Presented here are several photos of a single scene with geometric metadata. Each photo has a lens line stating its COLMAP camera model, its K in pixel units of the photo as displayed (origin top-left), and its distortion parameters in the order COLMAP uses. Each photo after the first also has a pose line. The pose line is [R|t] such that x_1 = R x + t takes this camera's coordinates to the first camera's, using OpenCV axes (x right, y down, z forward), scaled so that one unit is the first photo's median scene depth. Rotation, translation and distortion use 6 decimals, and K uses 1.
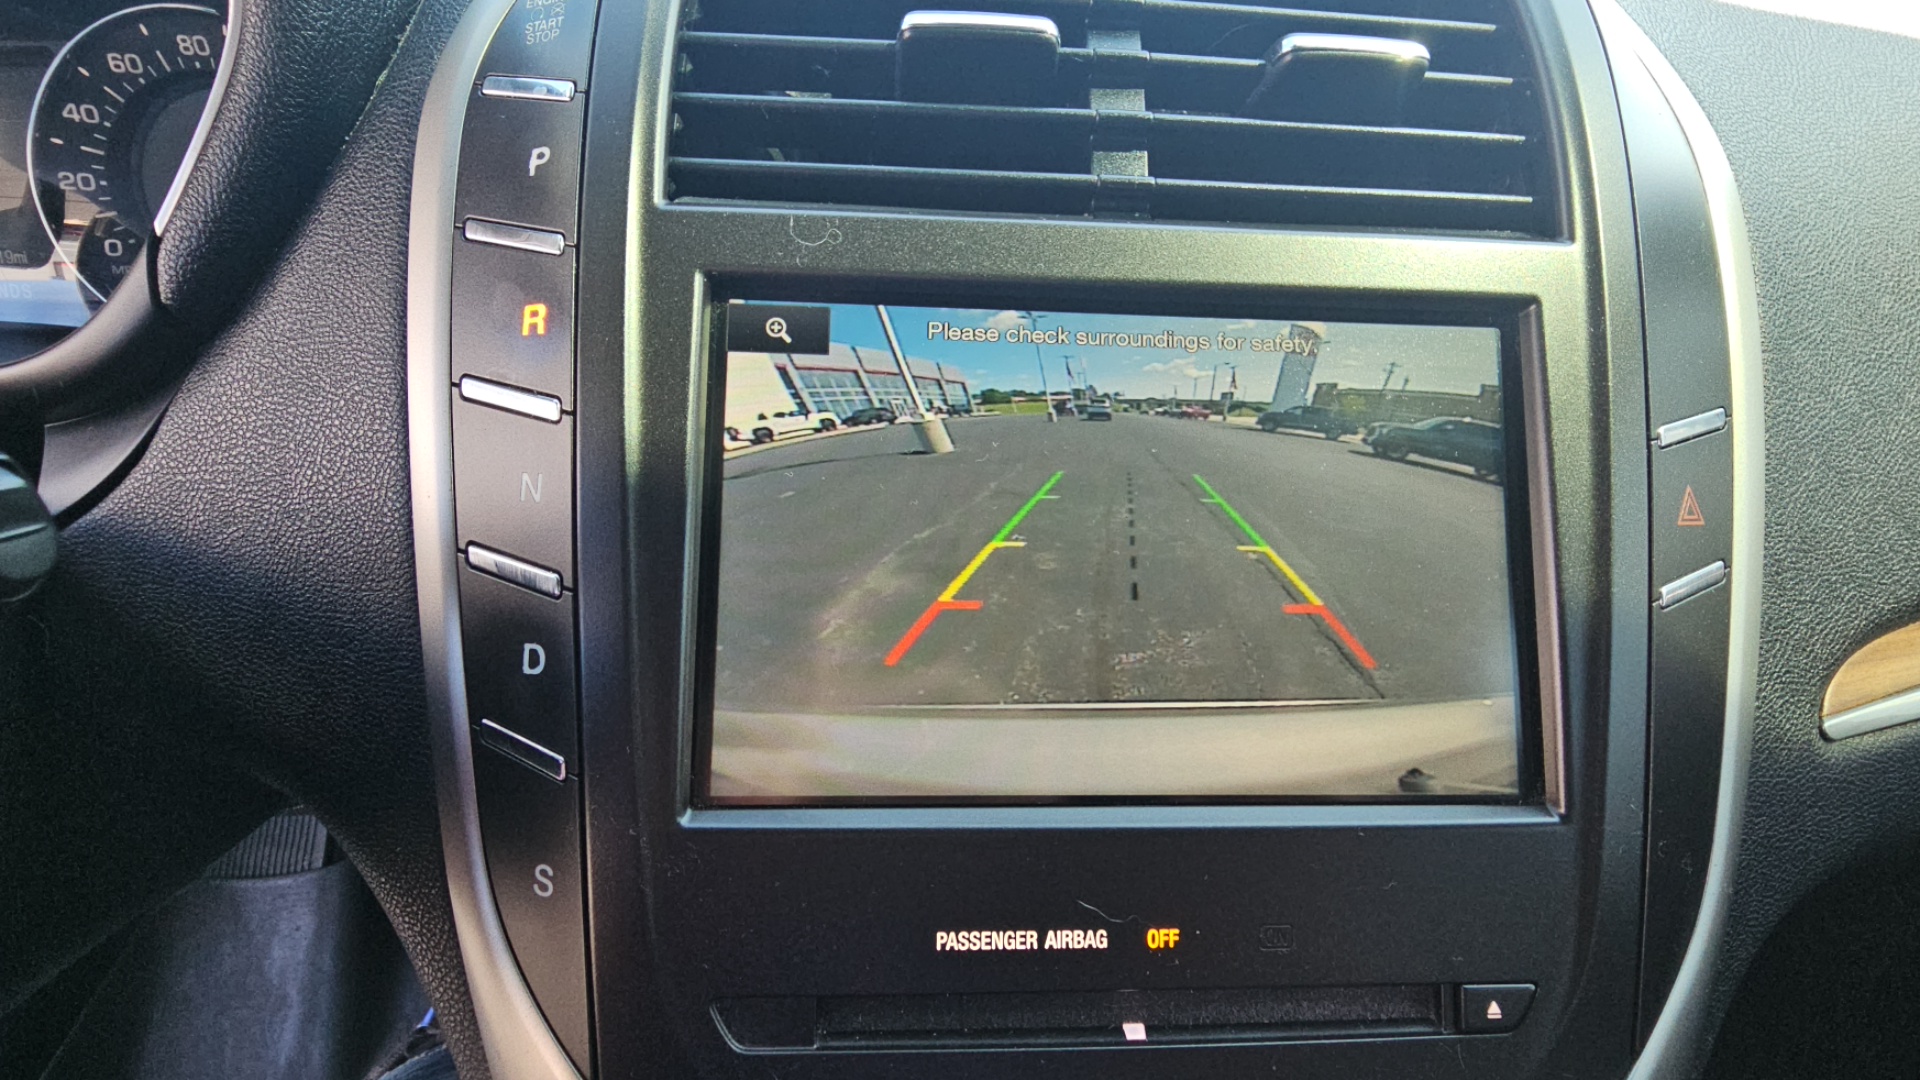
lens RADIAL K [[859.0, 0, 980.0], [0, 859.0, 542.3], [0, 0, 1]] dist [0.006246, -0.006556]
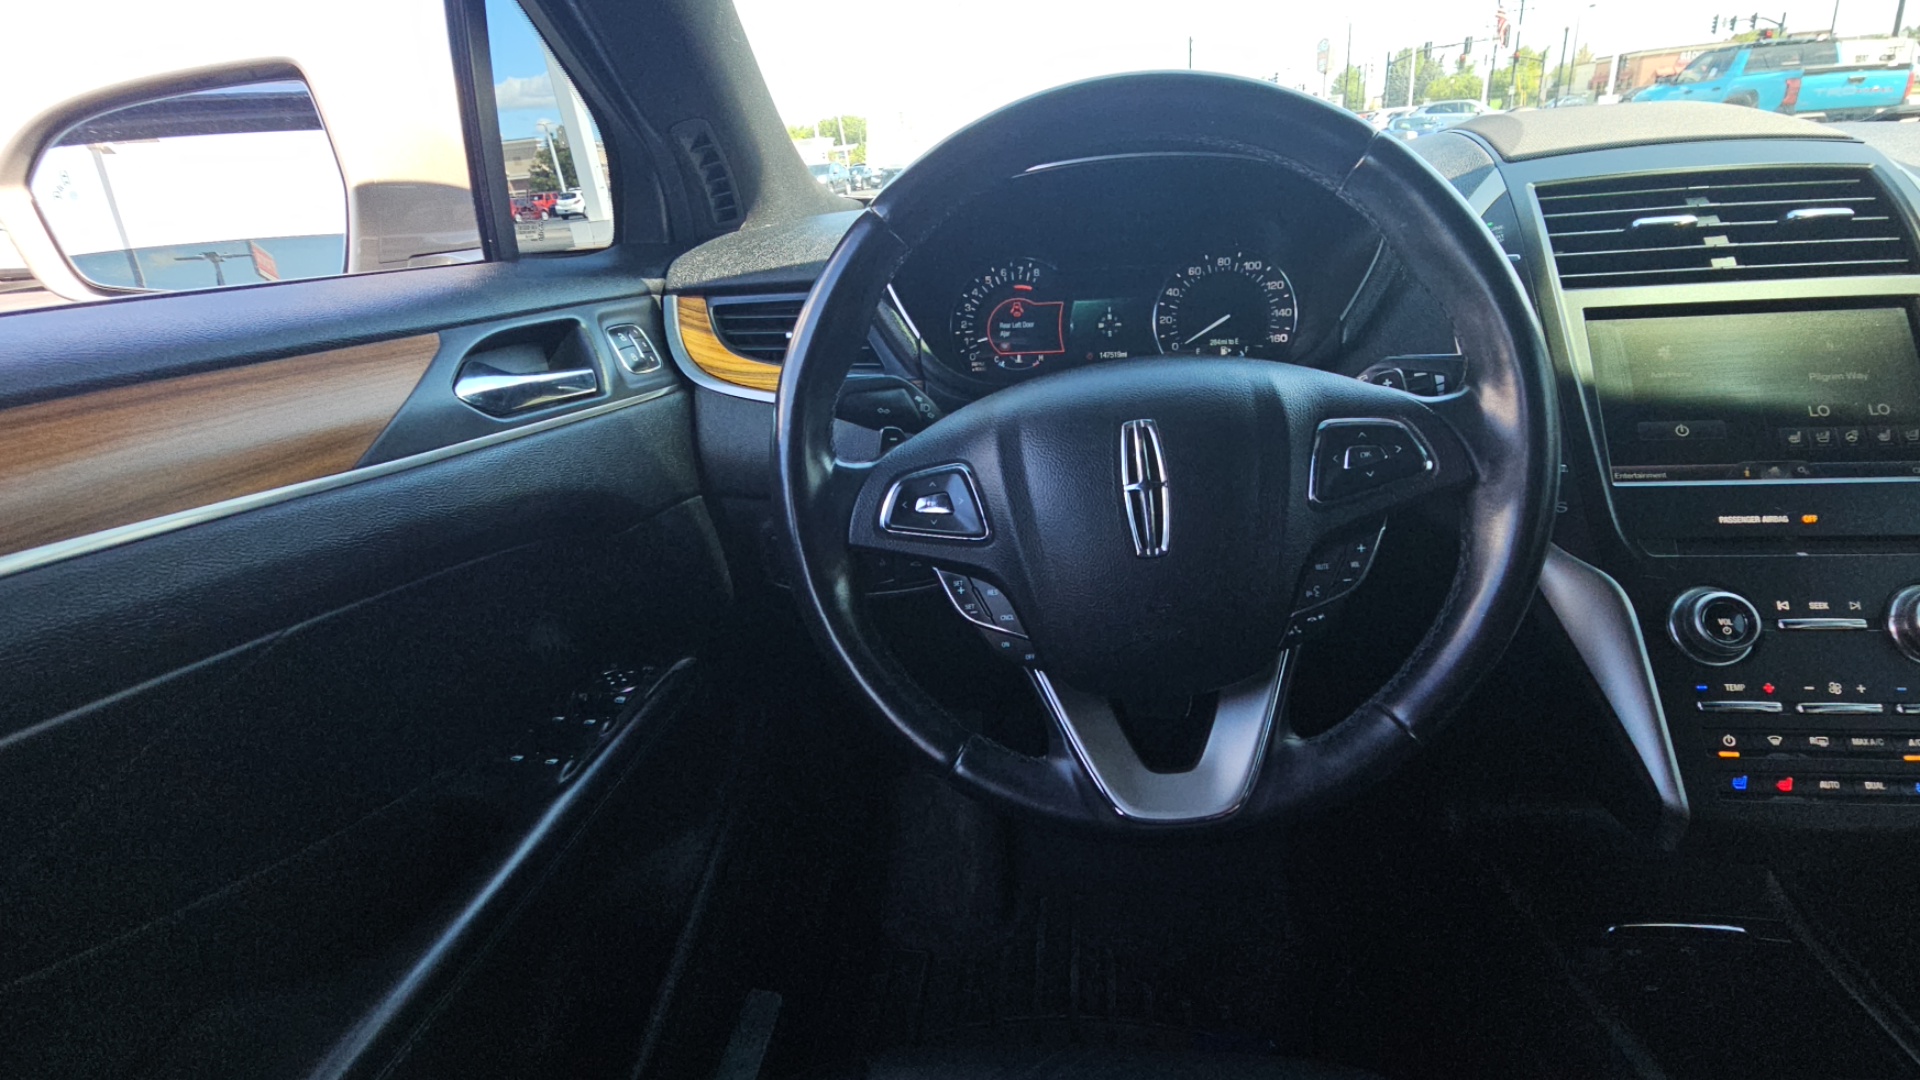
lens RADIAL K [[854.8, 0, 981.9], [0, 854.8, 542.6], [0, 0, 1]] dist [0.009553, -0.005751]
pose [[0.979463, -0.038278, -0.197955, -1.696539], [0.005012, 0.986131, -0.165890, 0.896816], [0.201560, 0.161491, 0.966072, -2.007212]]
